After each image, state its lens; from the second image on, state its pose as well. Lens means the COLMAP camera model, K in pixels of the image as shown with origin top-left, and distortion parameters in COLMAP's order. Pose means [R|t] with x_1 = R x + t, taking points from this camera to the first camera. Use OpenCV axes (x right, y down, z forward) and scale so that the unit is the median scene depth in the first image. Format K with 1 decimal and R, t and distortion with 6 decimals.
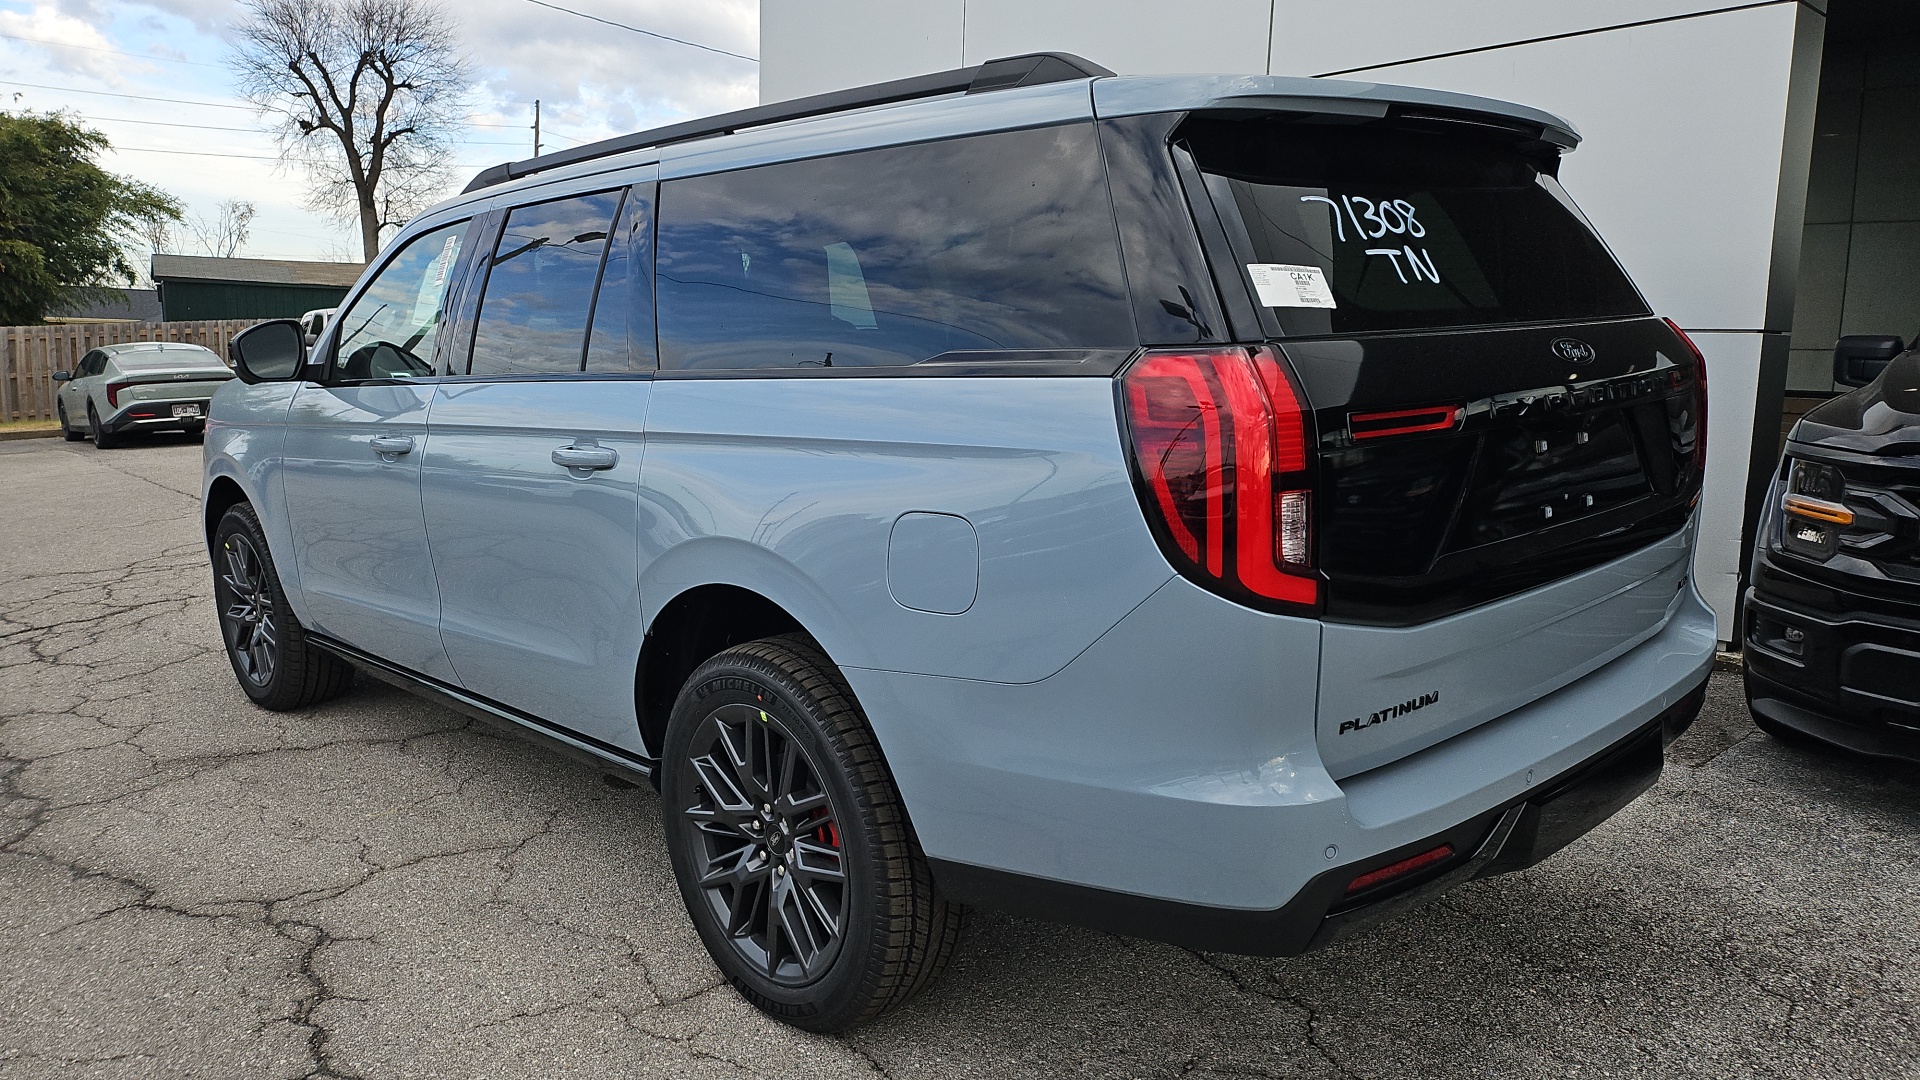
lens RADIAL K [[1356.1, 0, 970.5], [0, 1356.1, 543.6], [0, 0, 1]] dist [0.080621, -0.092599]
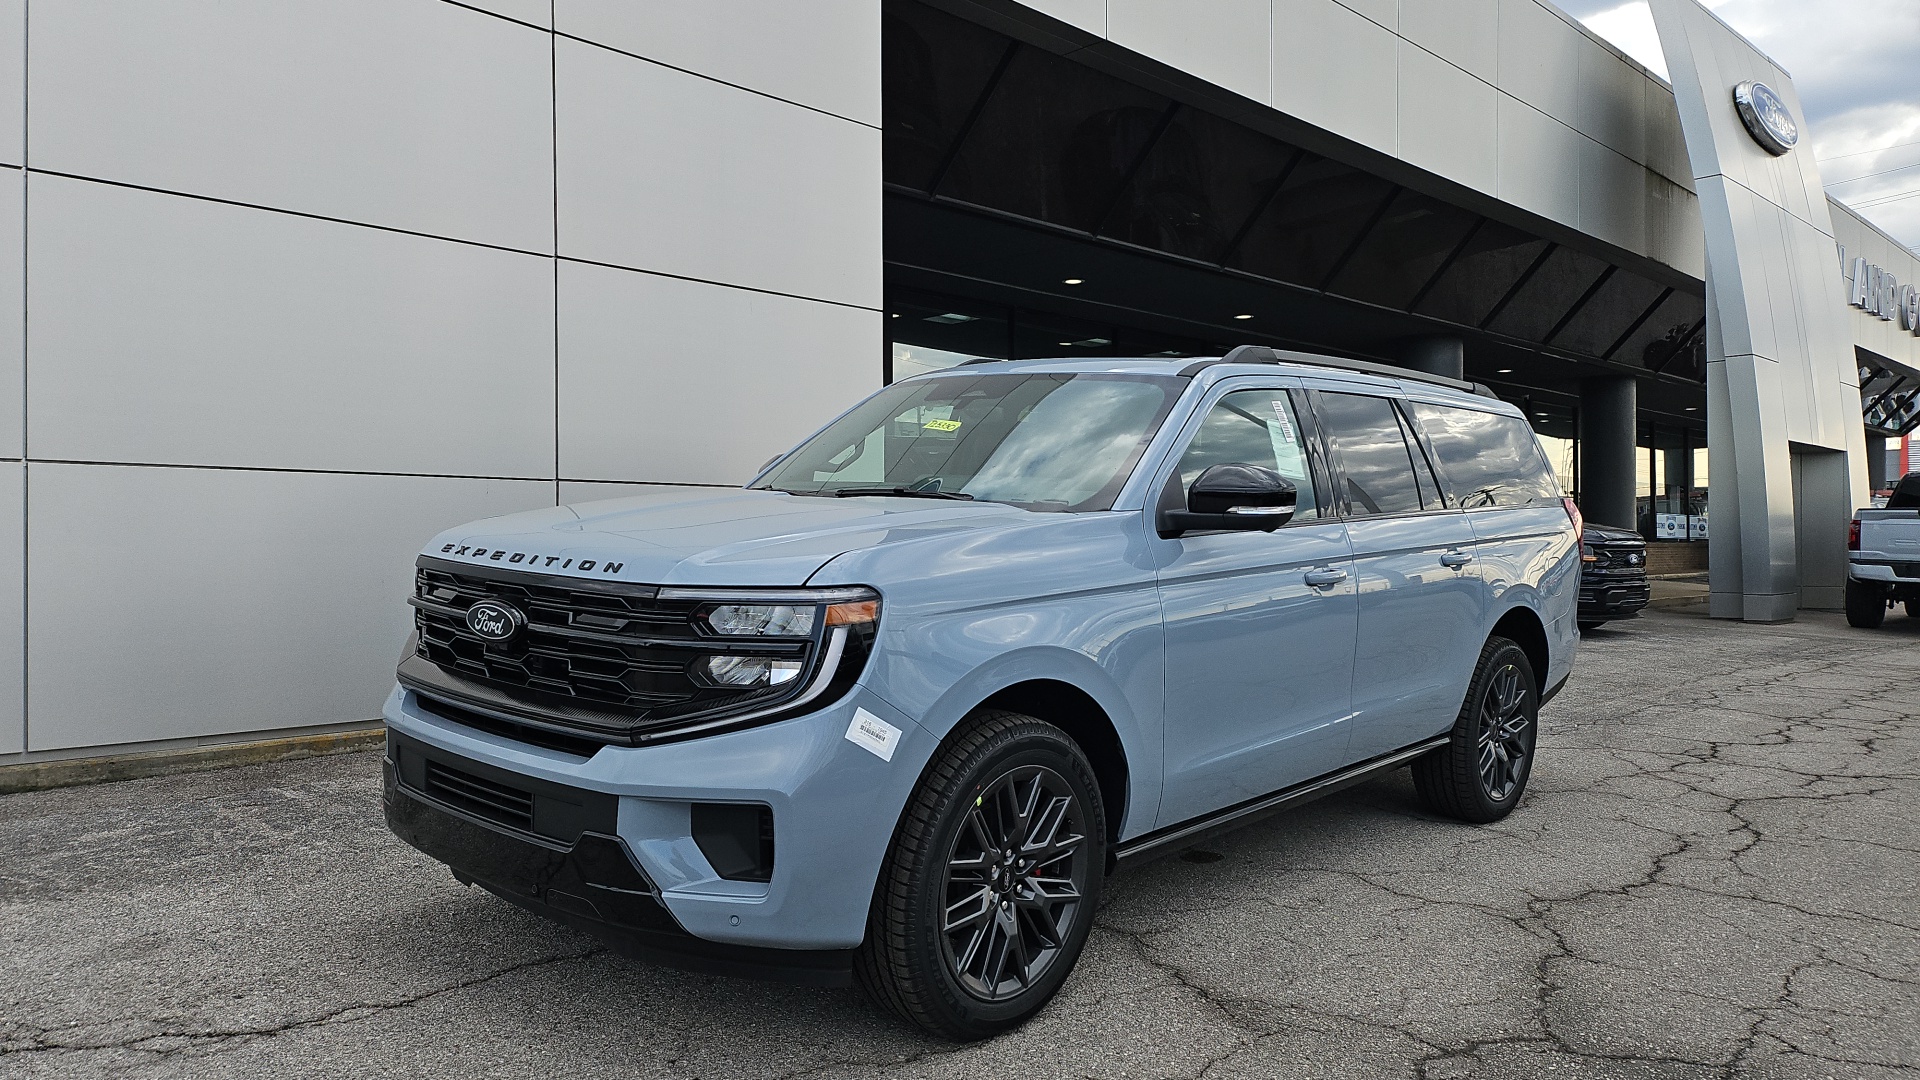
lens RADIAL K [[1356.1, 0, 970.5], [0, 1356.1, 543.6], [0, 0, 1]] dist [0.080621, -0.092599]
pose [[-0.084126, -0.029633, 0.996014, -2.103815], [0.139302, 0.989392, 0.041202, -0.260787], [-0.986670, 0.142213, -0.079106, 1.879467]]
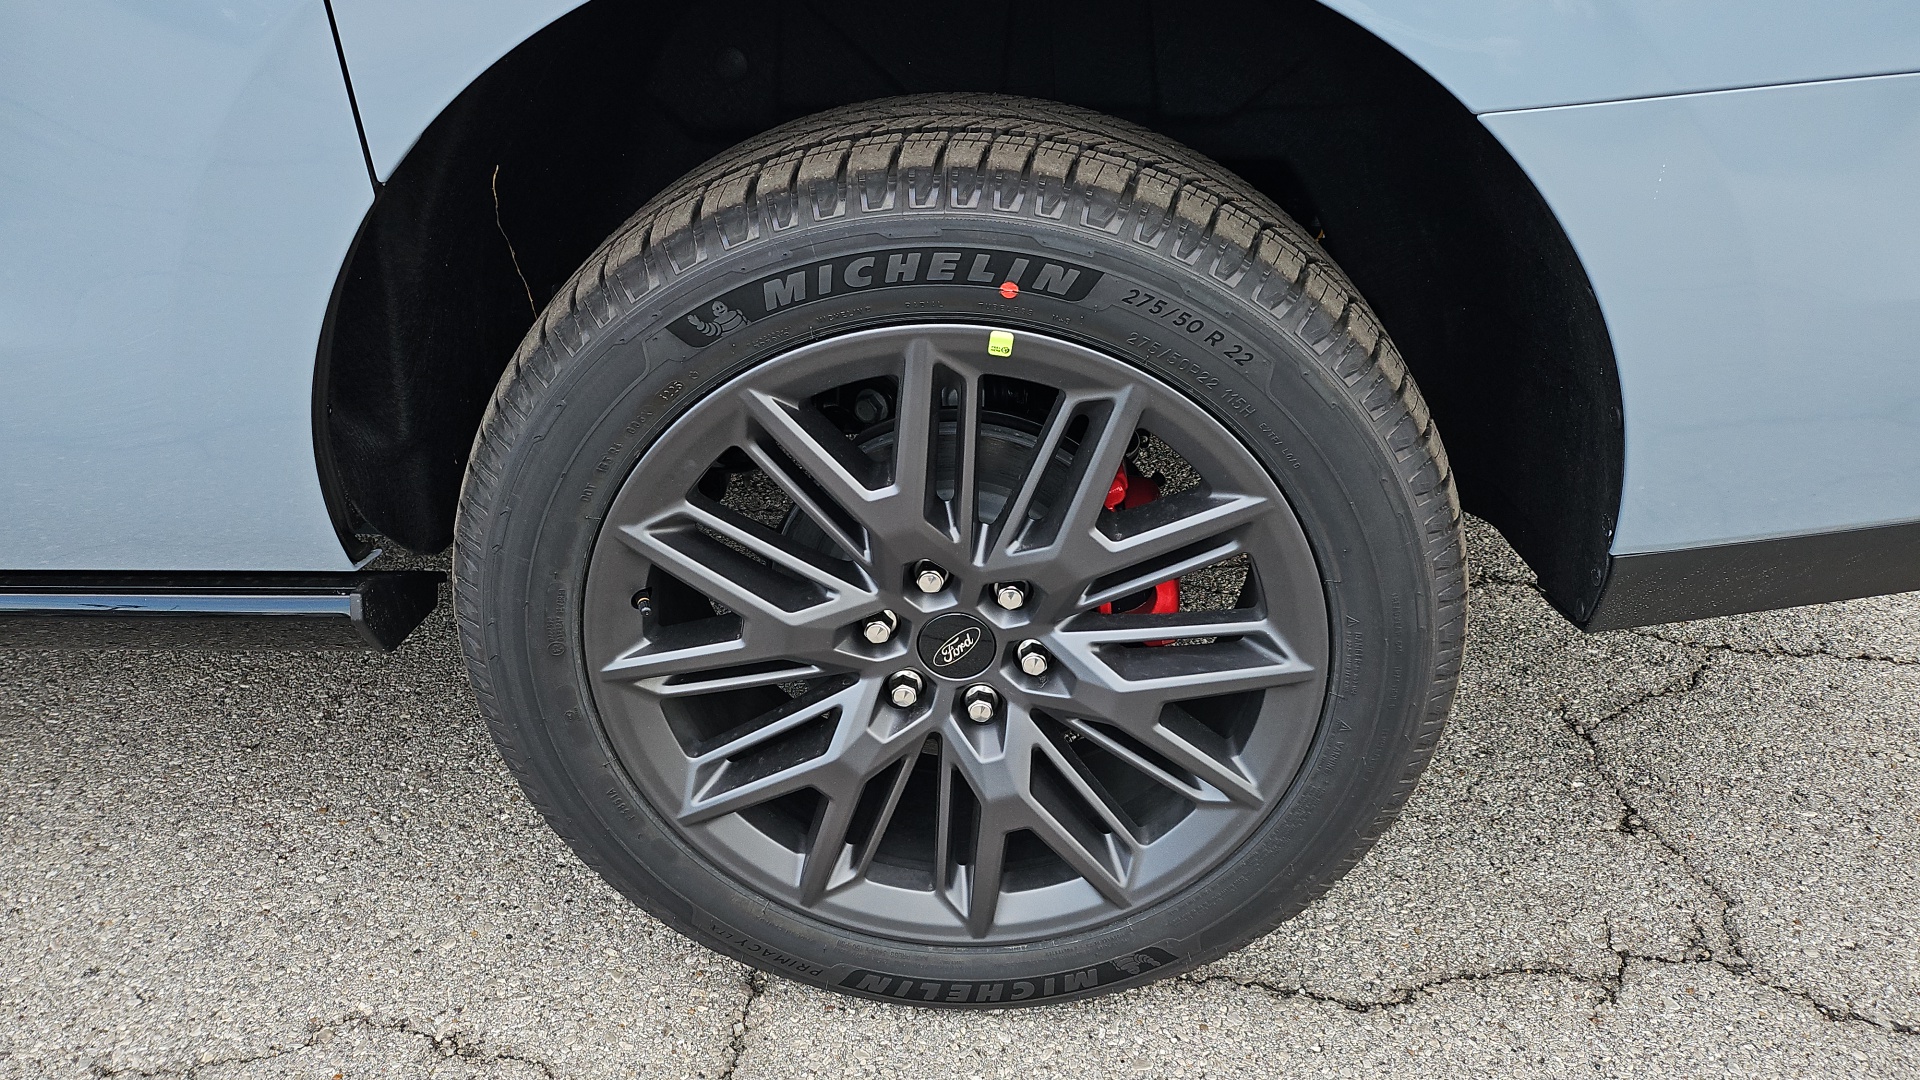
lens RADIAL K [[1356.1, 0, 970.5], [0, 1356.1, 543.6], [0, 0, 1]] dist [0.080621, -0.092599]
pose [[0.713920, -0.322208, 0.621692, -0.367952], [0.101305, 0.926028, 0.363605, 0.045968], [-0.692861, -0.196605, 0.693751, 0.717533]]
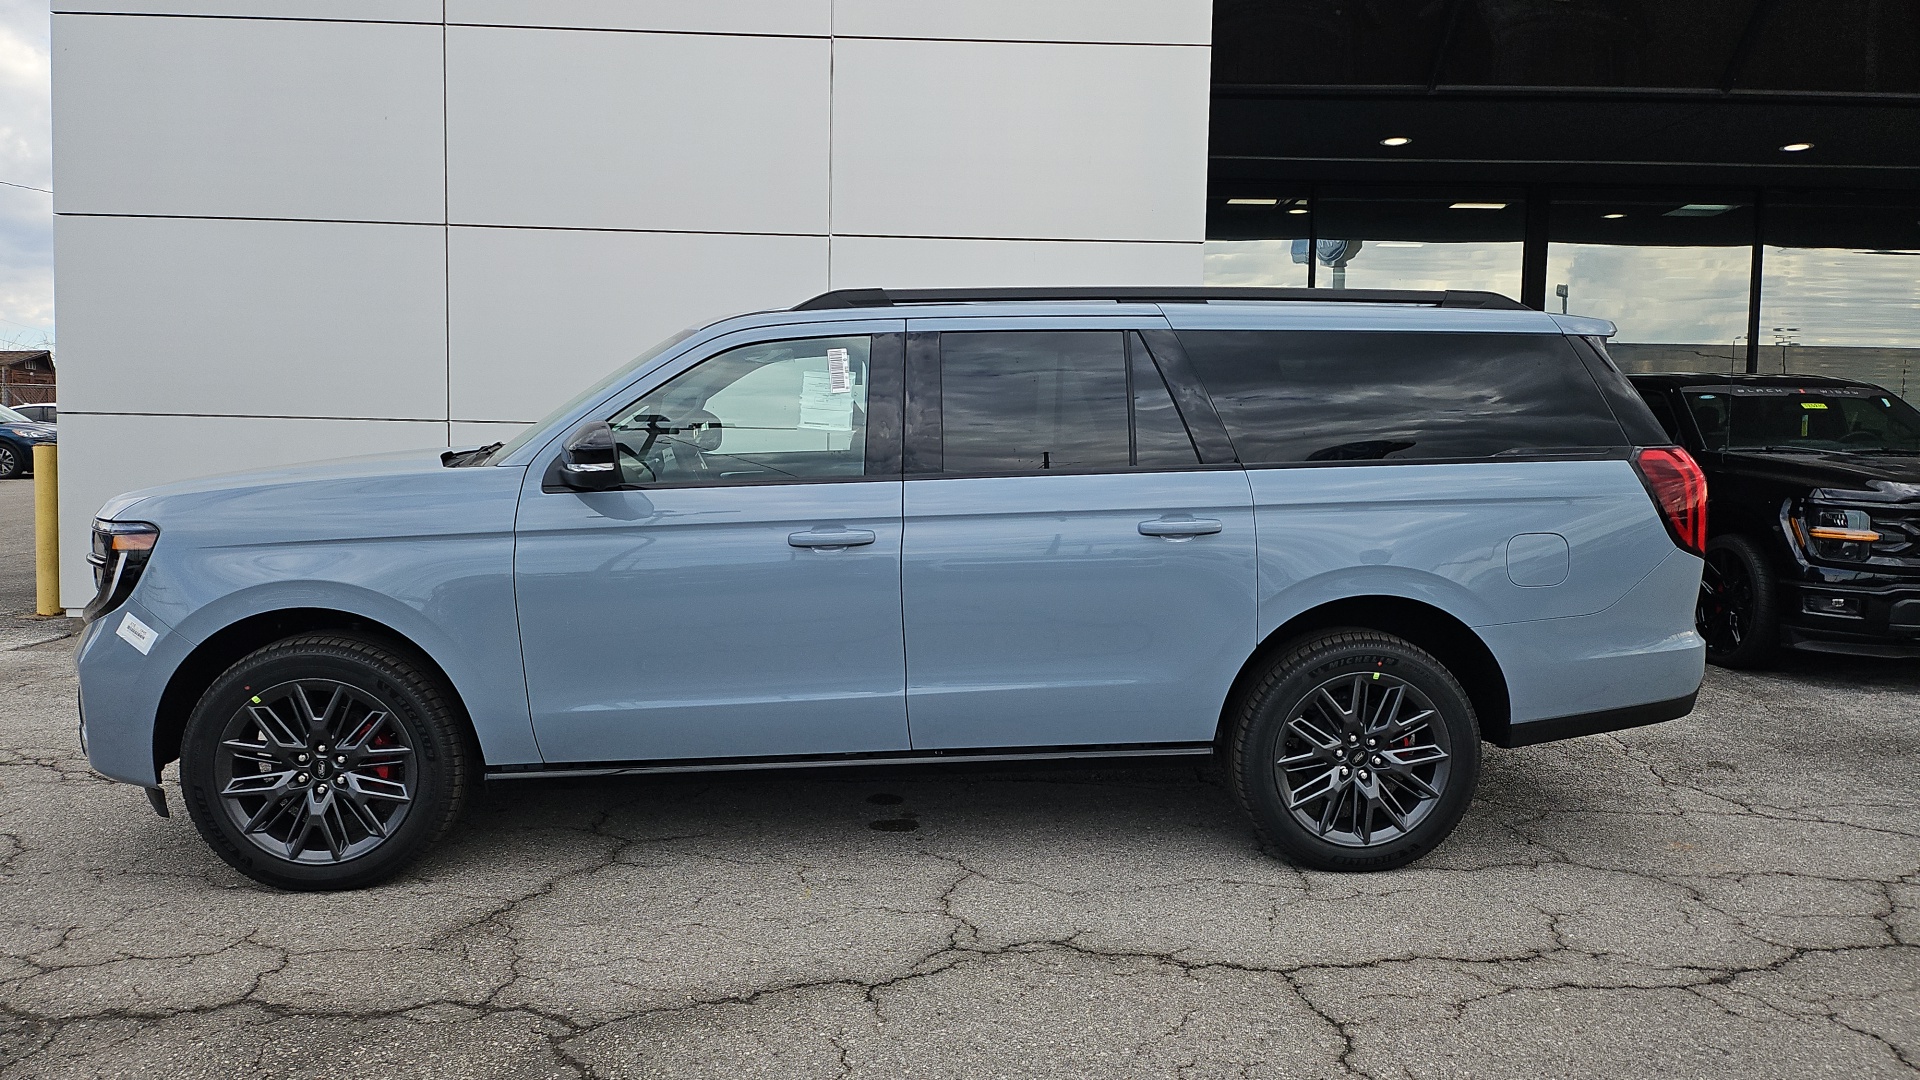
lens RADIAL K [[1356.1, 0, 970.5], [0, 1356.1, 543.6], [0, 0, 1]] dist [0.080621, -0.092599]
pose [[0.633067, -0.062665, 0.771556, -1.602309], [0.112680, 0.993562, -0.011759, -0.059695], [-0.765852, 0.094383, 0.636052, 0.309219]]
